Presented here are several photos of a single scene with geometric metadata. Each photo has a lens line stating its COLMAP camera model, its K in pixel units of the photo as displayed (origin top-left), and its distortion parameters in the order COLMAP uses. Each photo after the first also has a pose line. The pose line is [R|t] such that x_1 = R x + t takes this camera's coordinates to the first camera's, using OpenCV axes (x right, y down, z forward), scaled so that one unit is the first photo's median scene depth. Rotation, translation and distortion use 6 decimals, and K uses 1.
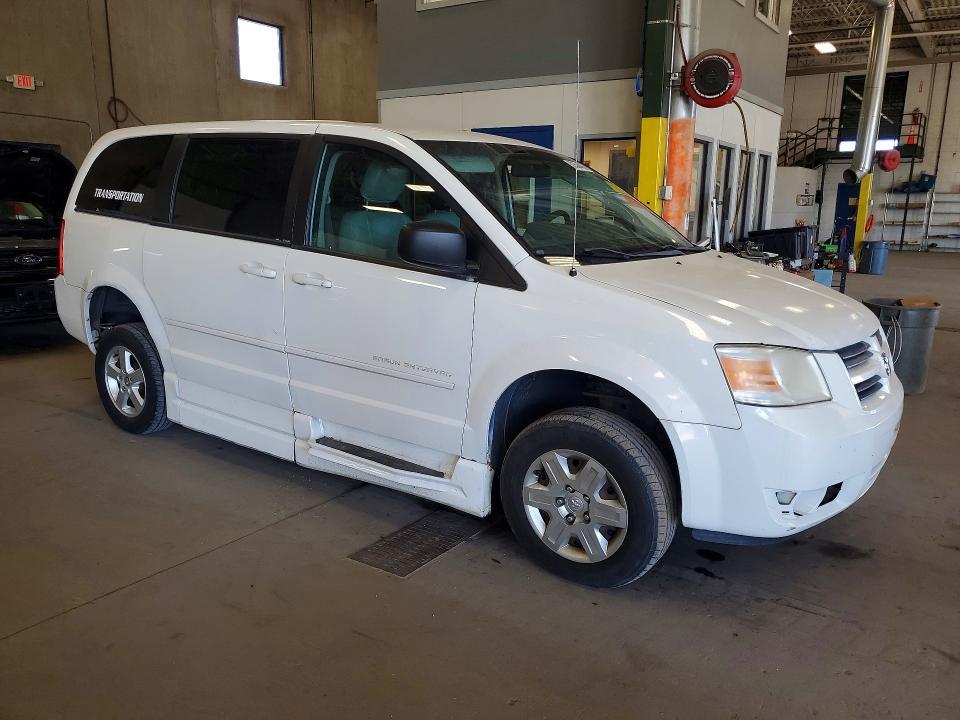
lens RADIAL K [[718.0, 0, 483.3], [0, 718.0, 362.1], [0, 0, 1]] dist [0.170087, 0.000395]
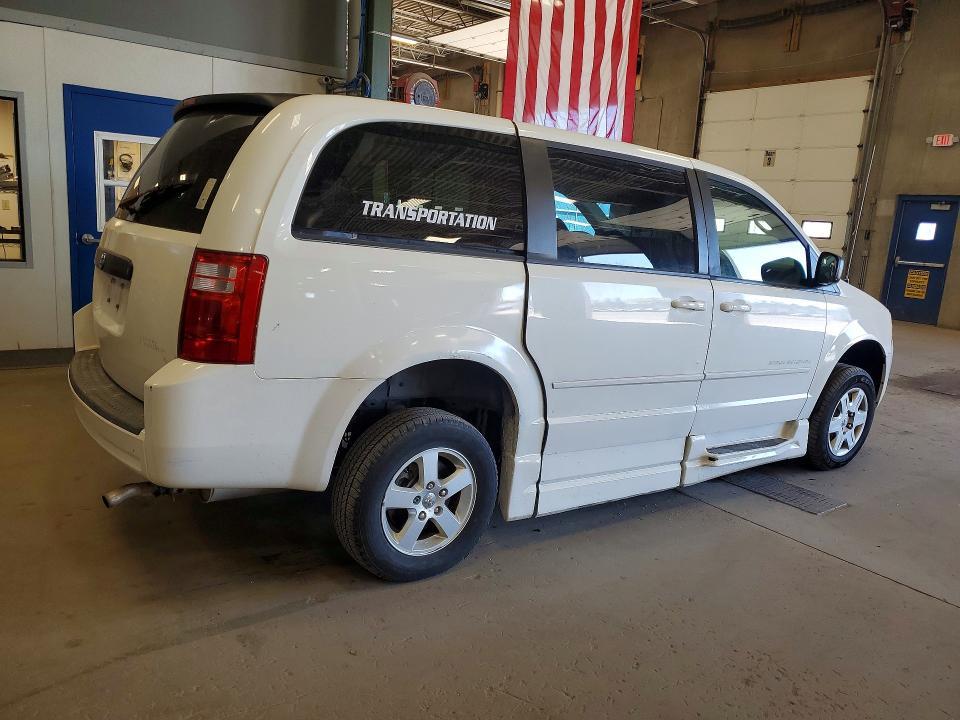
lens RADIAL K [[718.0, 0, 483.3], [0, 718.0, 362.1], [0, 0, 1]] dist [0.170087, 0.000395]
pose [[0.302087, -0.172707, 0.937505, -1.225351], [0.133312, 0.981441, 0.137845, -0.204124], [-0.943913, 0.083340, 0.319504, 0.880188]]
